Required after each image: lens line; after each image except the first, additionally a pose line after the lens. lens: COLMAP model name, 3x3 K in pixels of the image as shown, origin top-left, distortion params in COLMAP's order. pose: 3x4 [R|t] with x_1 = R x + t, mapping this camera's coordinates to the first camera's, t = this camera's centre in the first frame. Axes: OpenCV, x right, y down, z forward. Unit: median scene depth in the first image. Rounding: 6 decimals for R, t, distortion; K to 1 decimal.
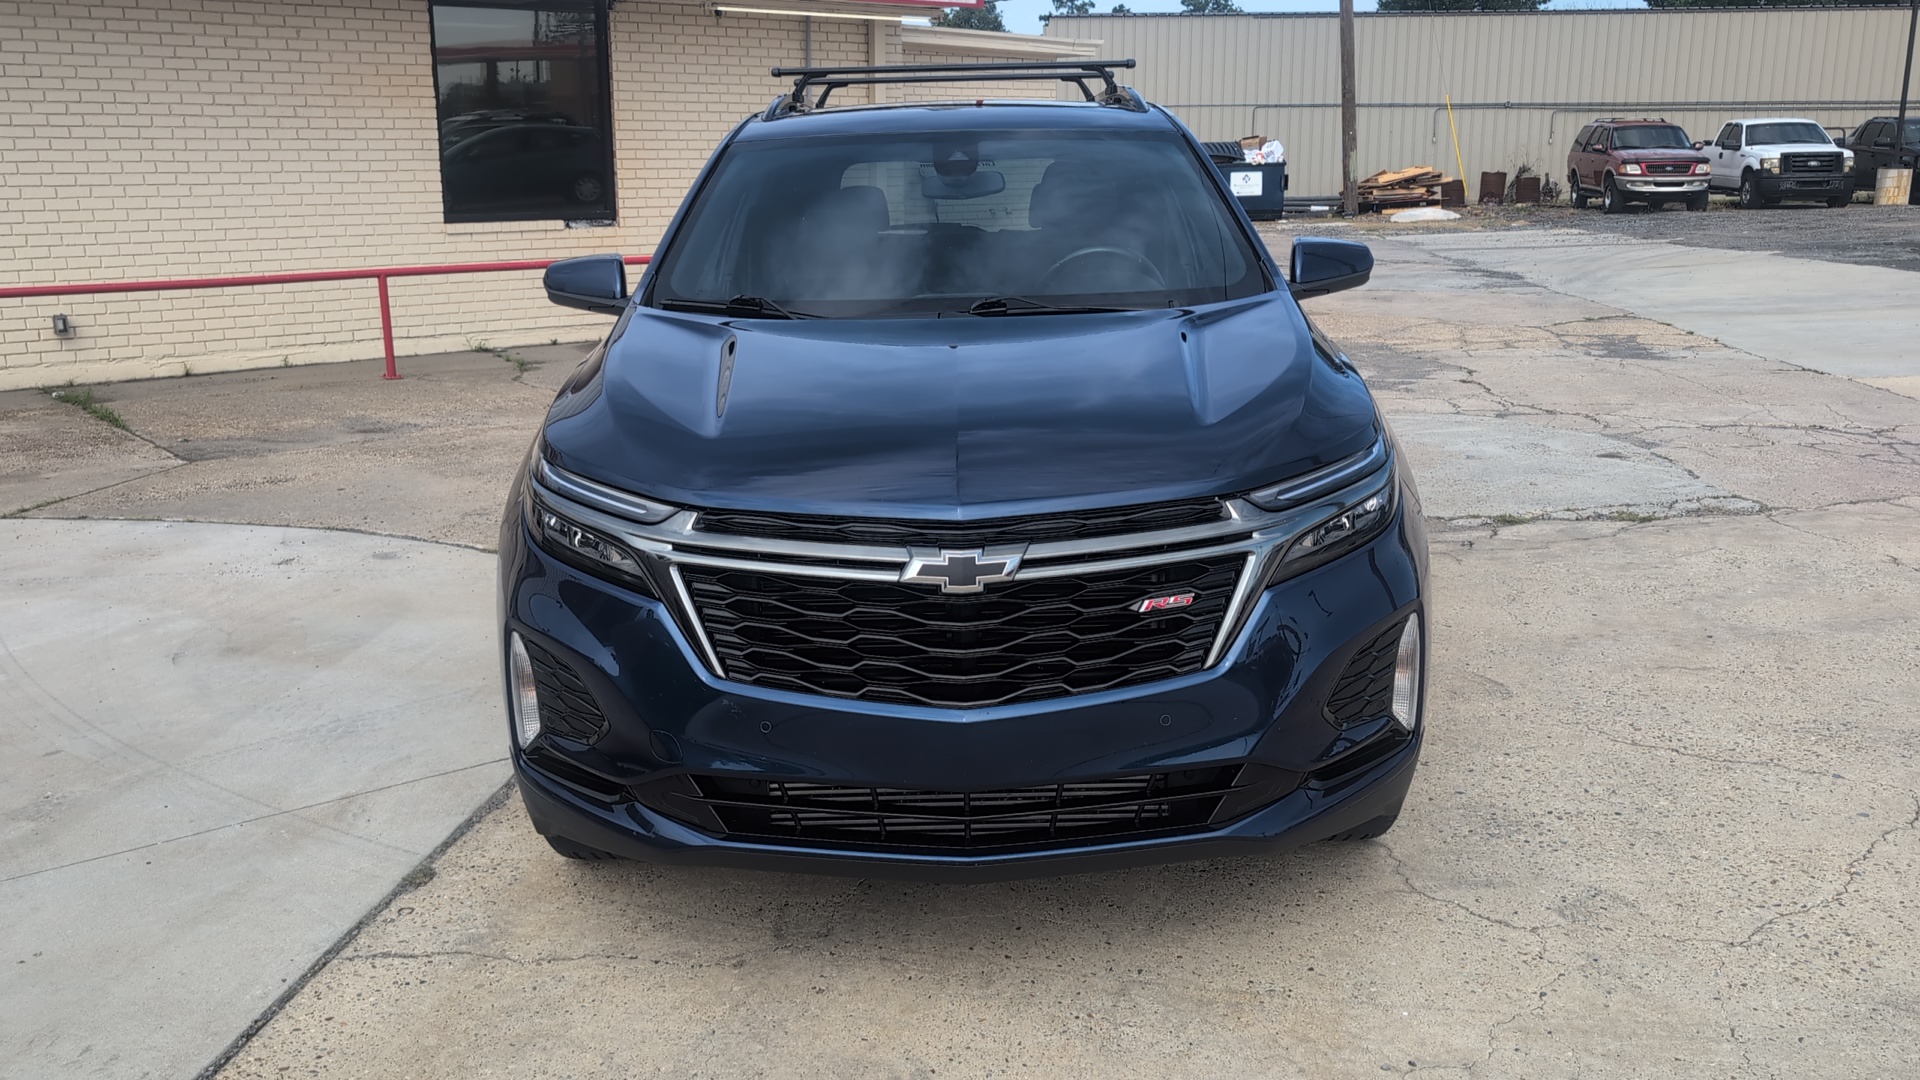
lens RADIAL K [[1607.1, 0, 976.4], [0, 1607.1, 542.4], [0, 0, 1]] dist [0.031118, -0.052654]
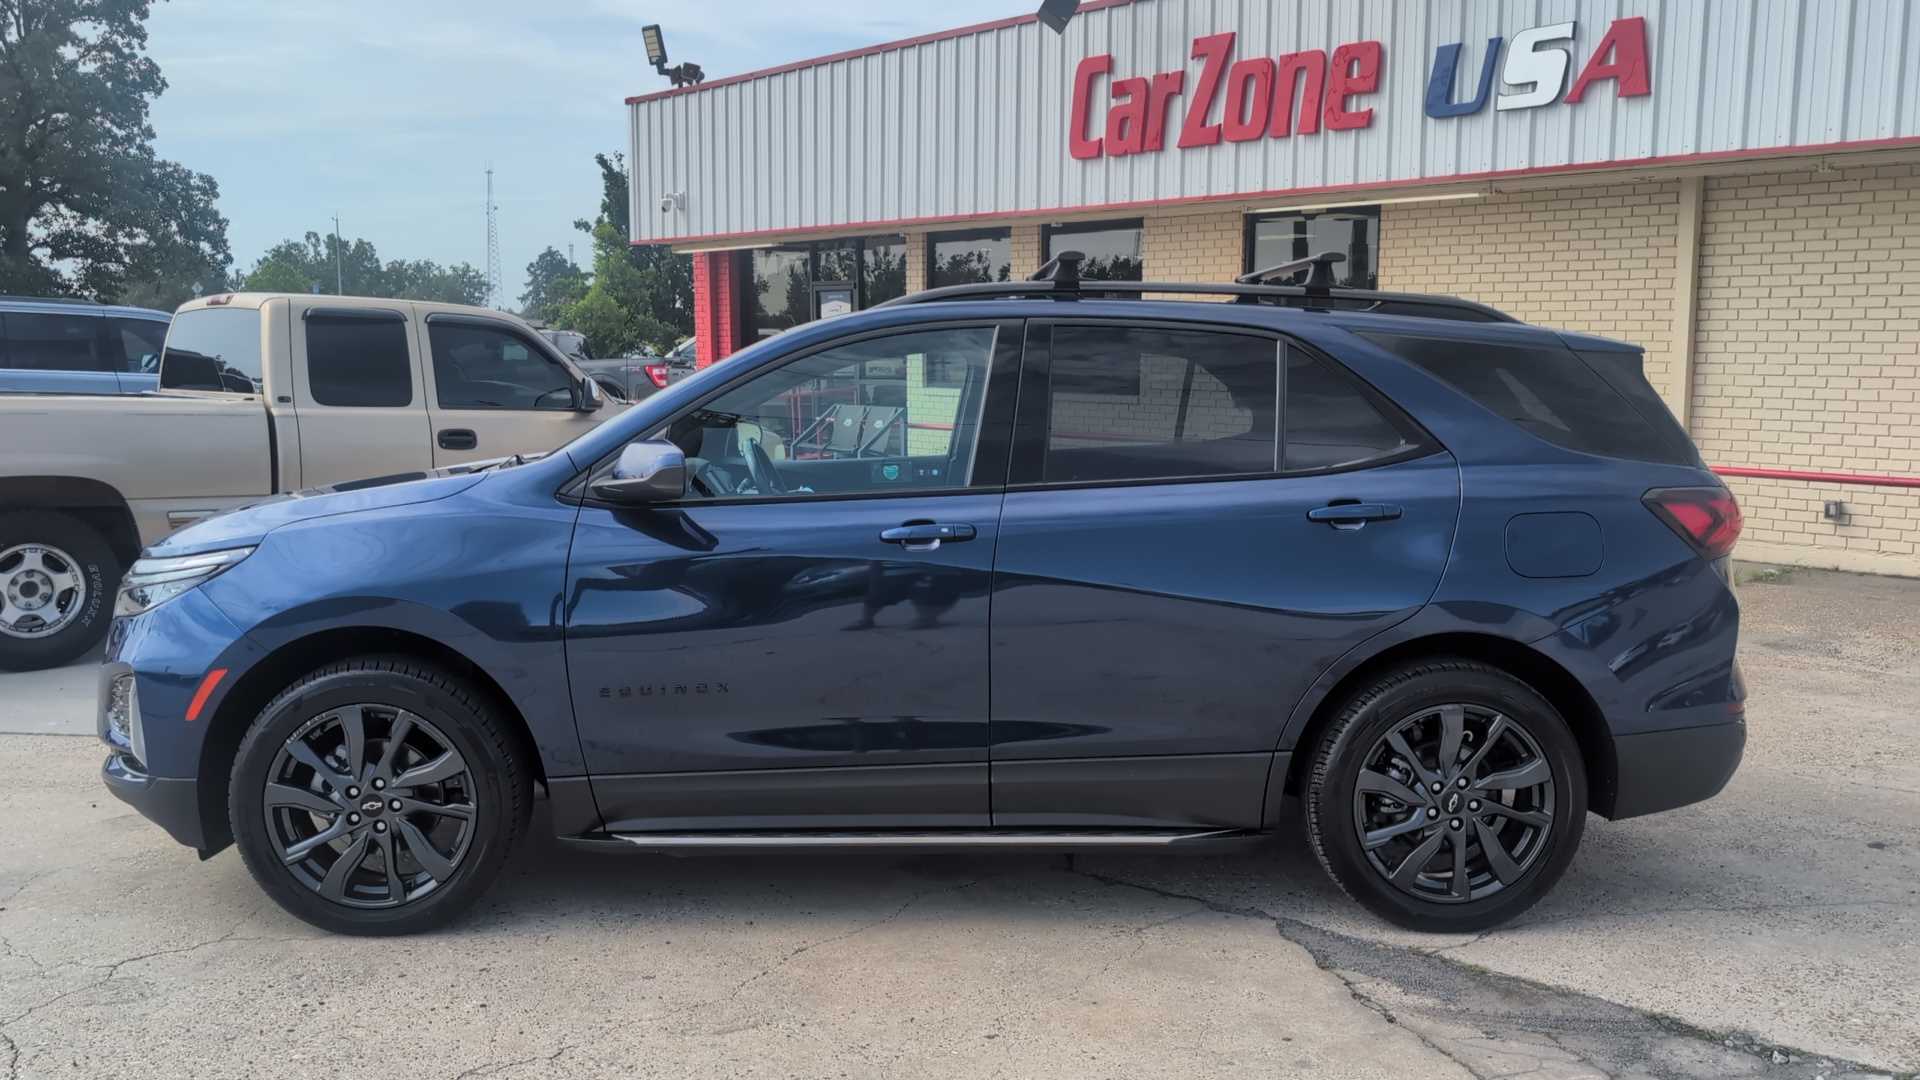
lens RADIAL K [[1607.1, 0, 965.5], [0, 1607.1, 531.0], [0, 0, 1]] dist [0.031118, -0.052654]
pose [[0.047286, 0.122653, -0.991322, 0.416928], [-0.239478, 0.964881, 0.107958, -0.099836], [0.969750, 0.232295, 0.074998, 0.389387]]
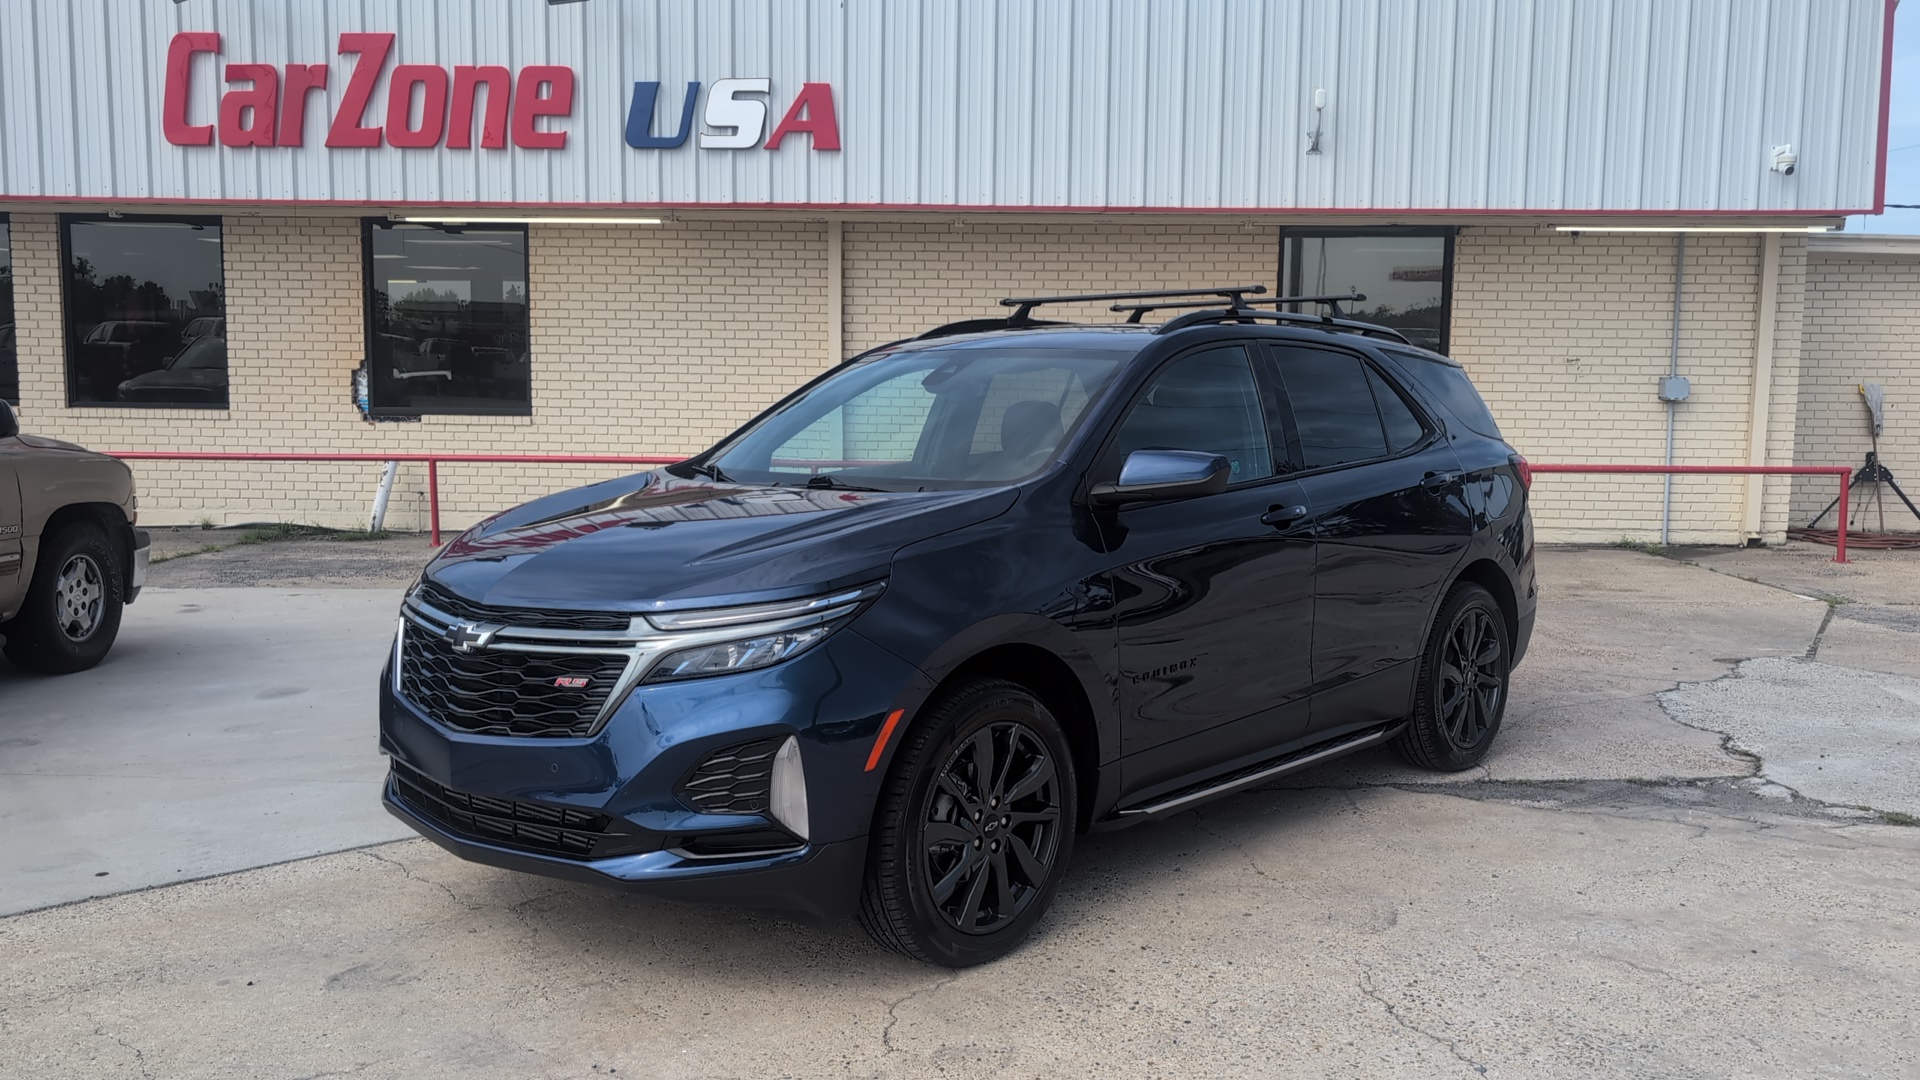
lens RADIAL K [[1607.1, 0, 956.7], [0, 1607.1, 540.4], [0, 0, 1]] dist [0.031118, -0.052654]
pose [[0.750791, 0.084204, -0.655150, 0.286397], [-0.168080, 0.983548, -0.066206, -0.010587], [0.638797, 0.159824, 0.752592, 0.034545]]
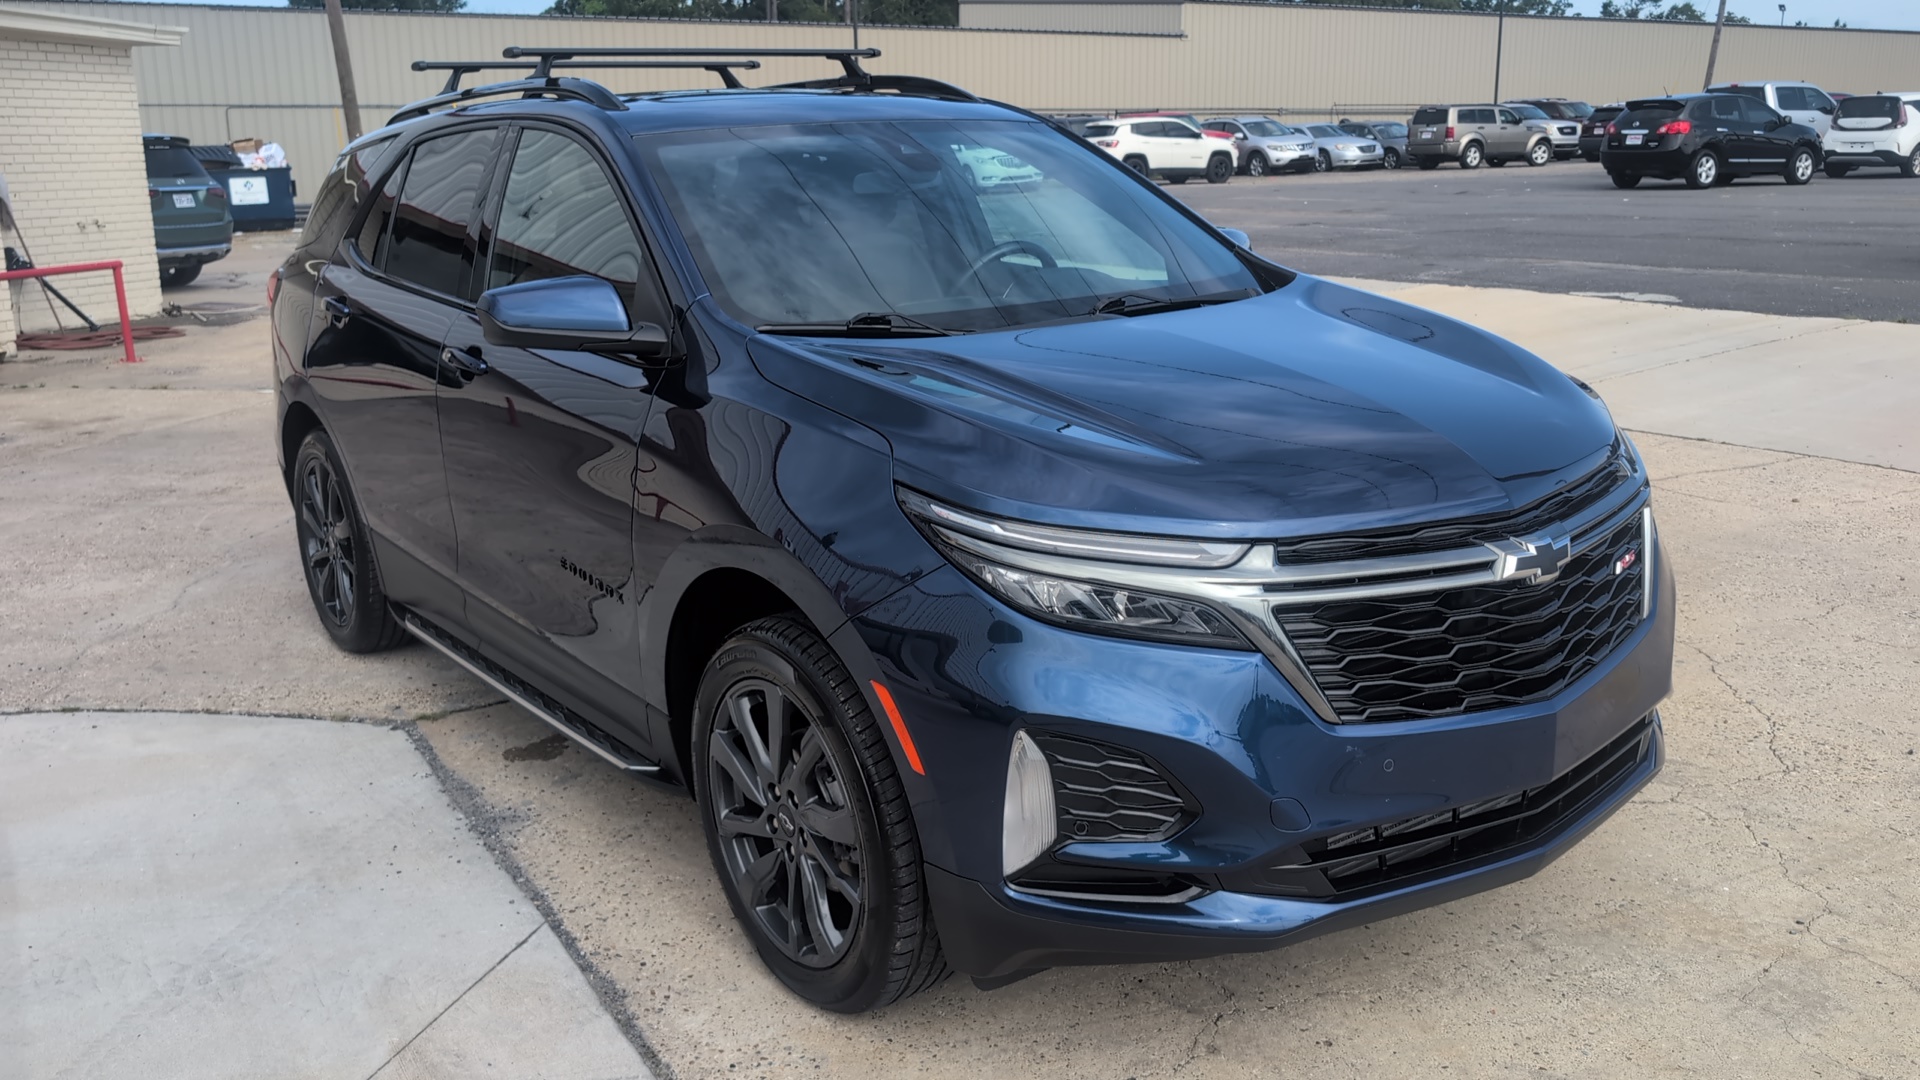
lens RADIAL K [[1607.1, 0, 962.1], [0, 1607.1, 556.3], [0, 0, 1]] dist [0.031118, -0.052654]
pose [[0.807675, -0.155008, 0.568888, -0.191701], [0.151366, 0.987000, 0.054031, -0.020406], [-0.569868, 0.042471, 0.820638, 0.087603]]
